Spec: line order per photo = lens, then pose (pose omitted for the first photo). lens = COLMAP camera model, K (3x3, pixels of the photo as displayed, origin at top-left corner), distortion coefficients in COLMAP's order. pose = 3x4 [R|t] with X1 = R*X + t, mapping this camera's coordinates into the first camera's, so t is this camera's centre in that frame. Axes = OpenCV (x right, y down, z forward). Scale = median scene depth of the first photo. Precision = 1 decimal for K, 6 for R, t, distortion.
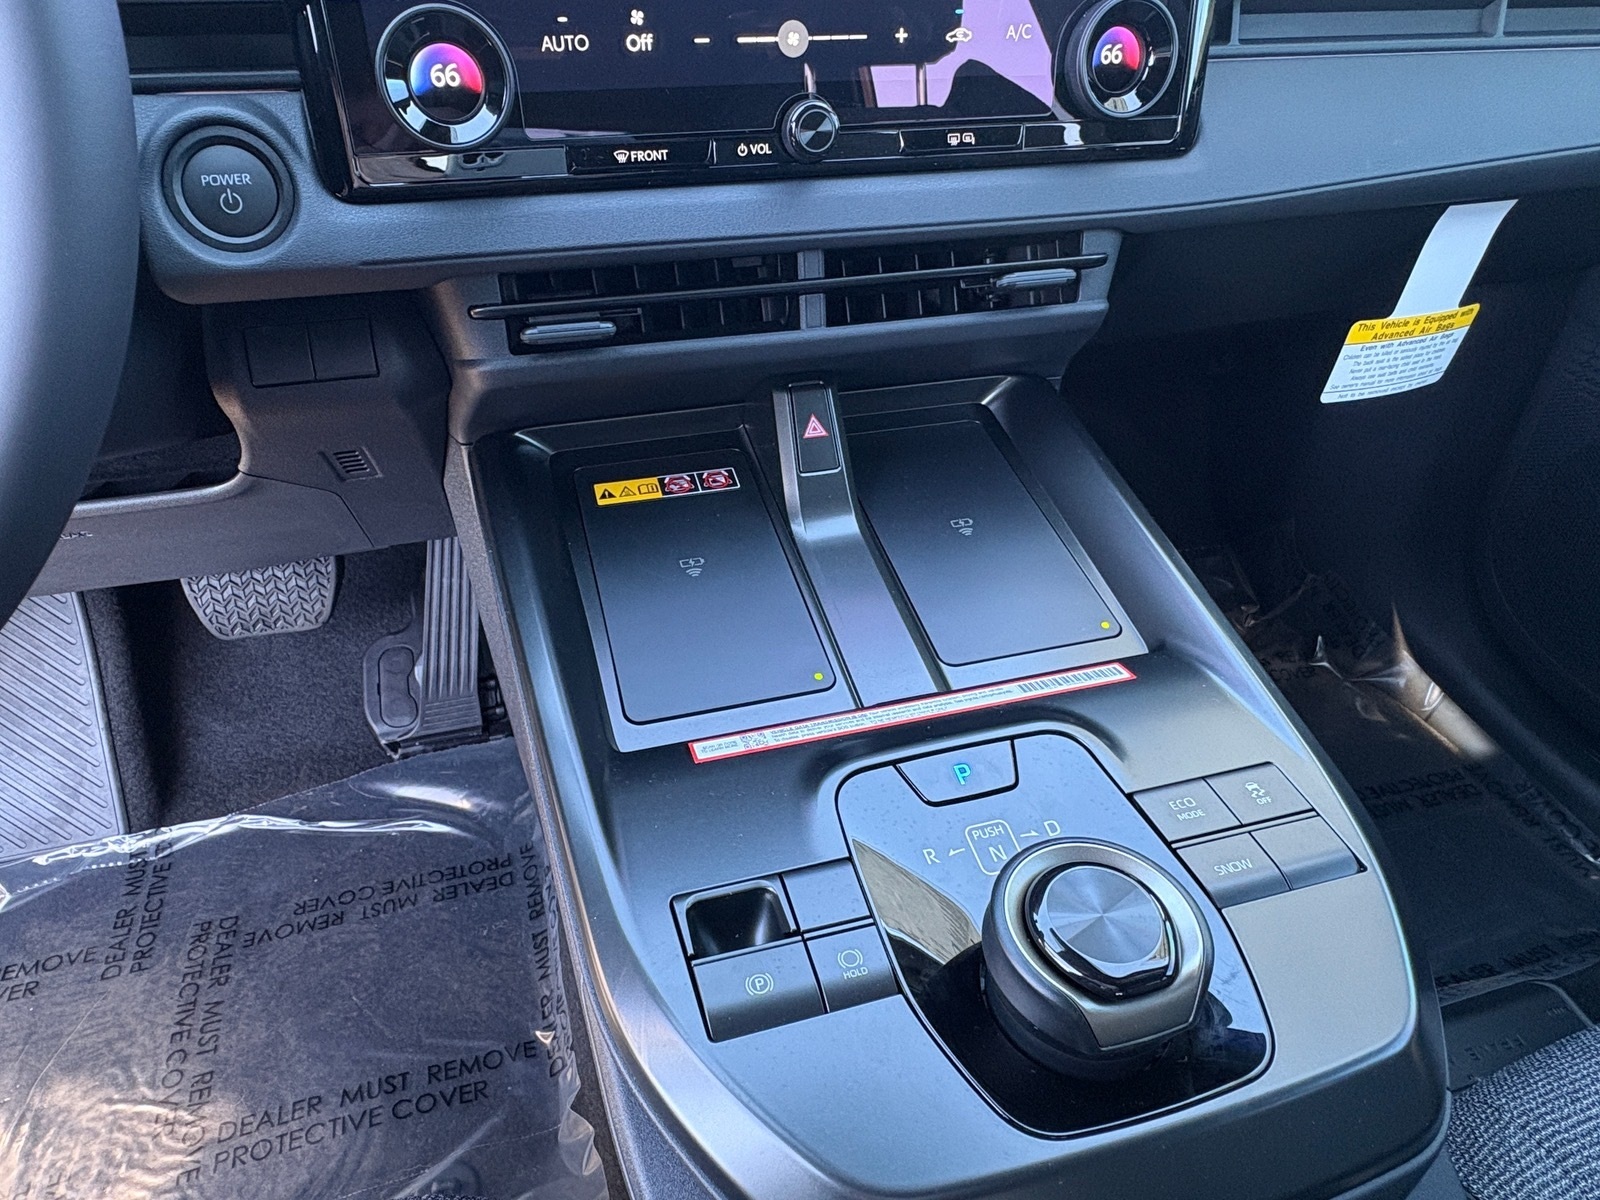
lens RADIAL K [[919.0, 0, 800.0], [0, 919.0, 600.0], [0, 0, 1]] dist [0.001782, 0.000332]
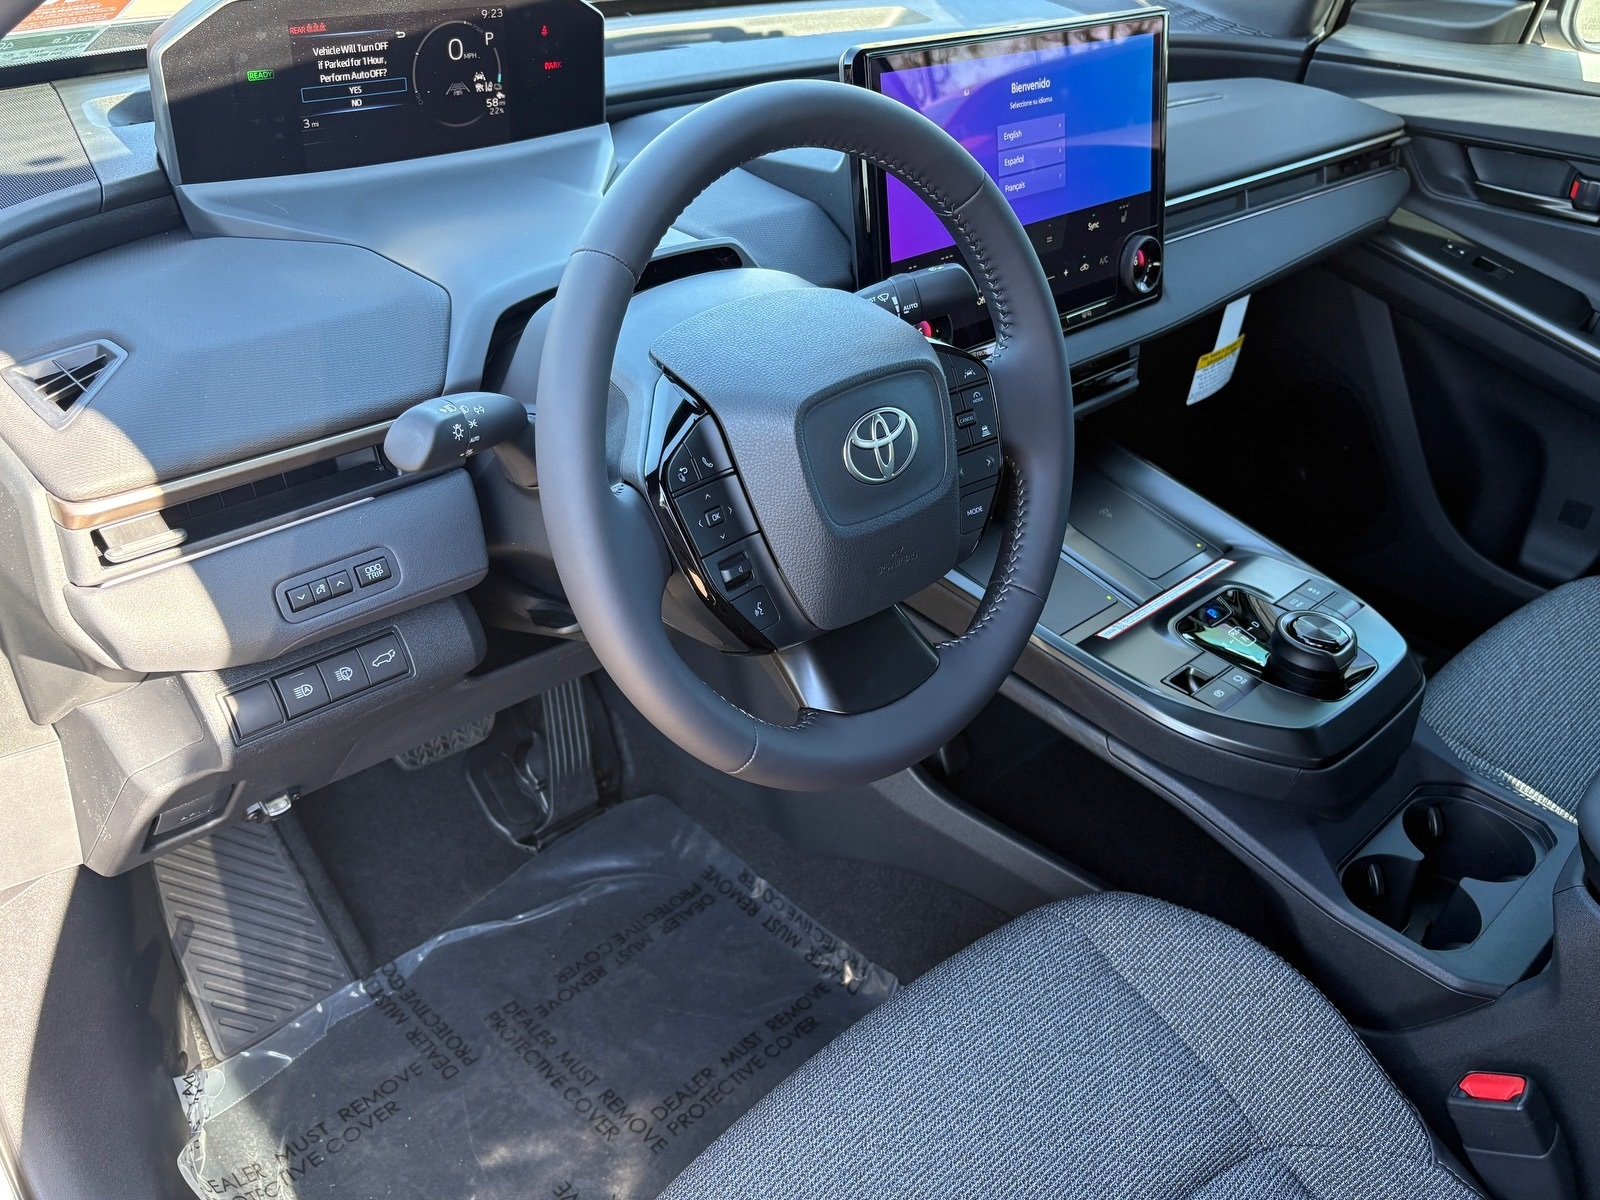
lens RADIAL K [[1369.6, 0, 800.0], [0, 1369.6, 600.0], [0, 0, 1]] dist [0.017399, -0.020661]
pose [[0.873137, -0.221117, 0.434440, -1.703530], [0.246621, 0.969109, -0.002410, -0.063435], [-0.420487, 0.109246, 0.900698, -1.261318]]
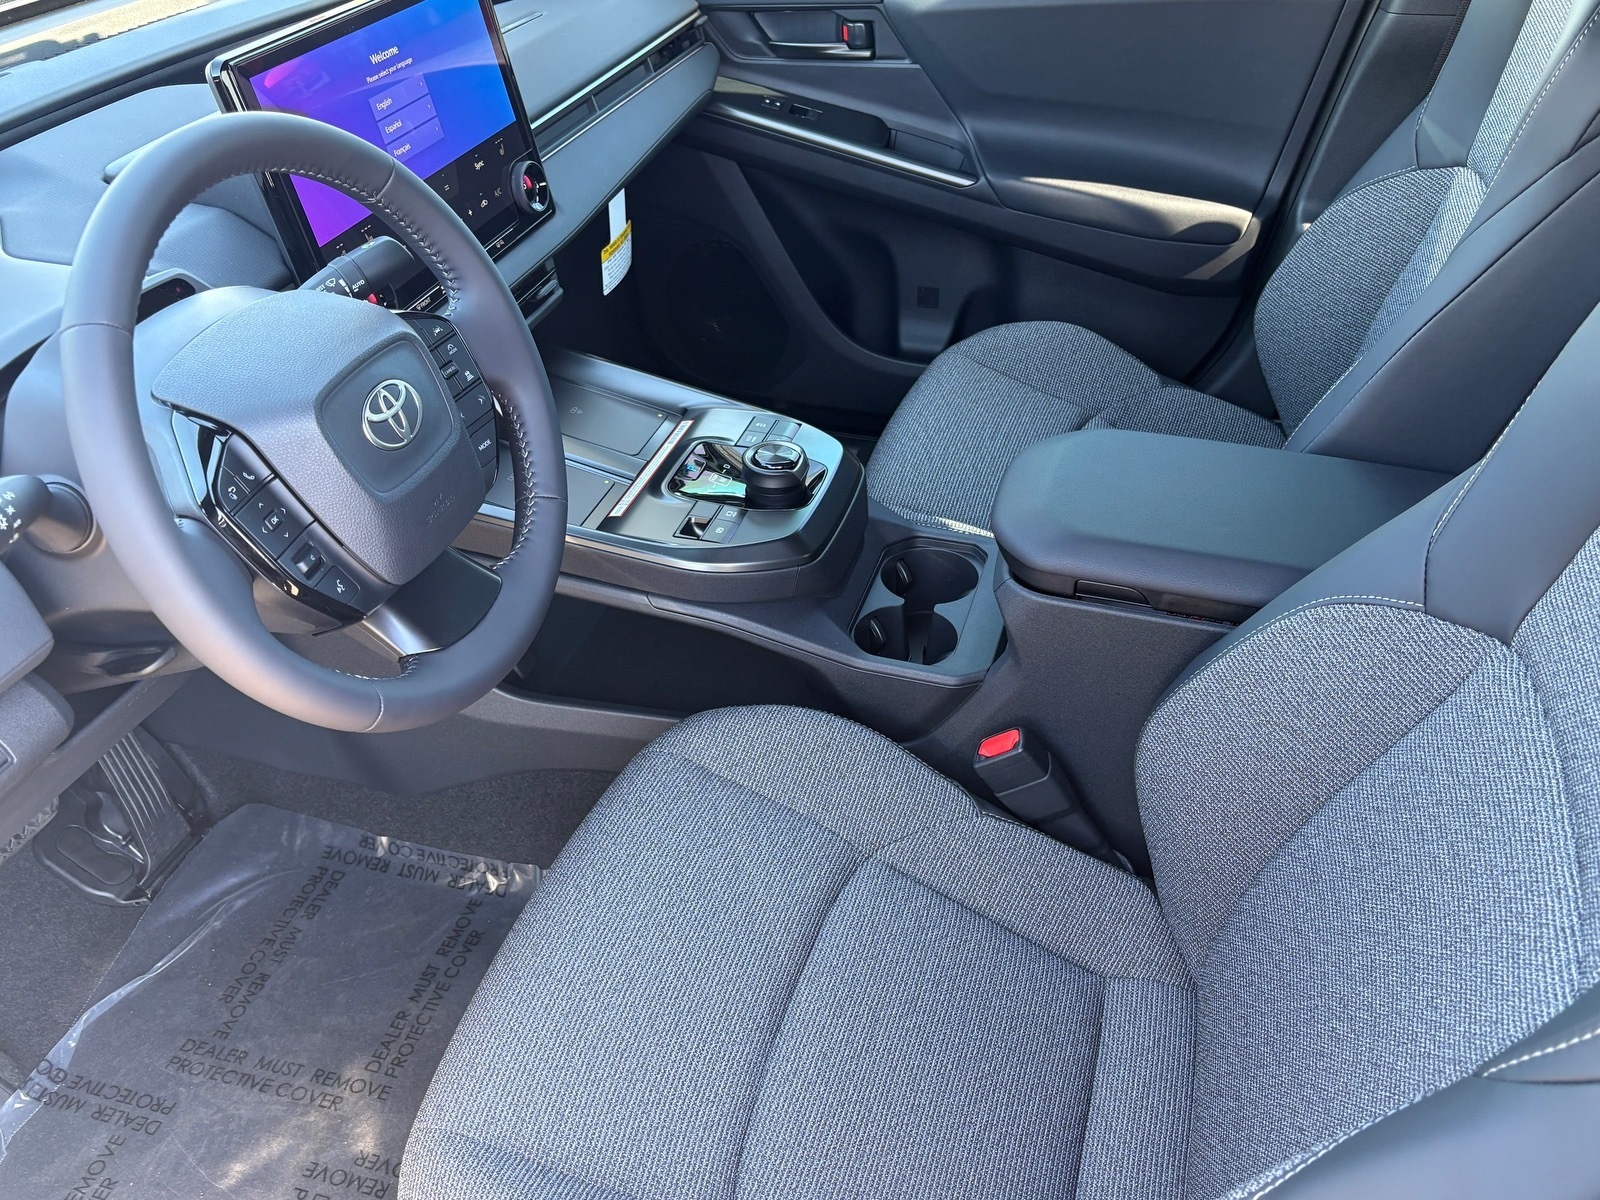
lens RADIAL K [[1369.6, 0, 800.0], [0, 1369.6, 600.0], [0, 0, 1]] dist [0.017399, -0.020661]
pose [[0.537803, -0.505545, 0.674680, -1.983275], [0.517545, 0.829699, 0.209156, -0.122852], [-0.665519, 0.236693, 0.707857, -1.507018]]
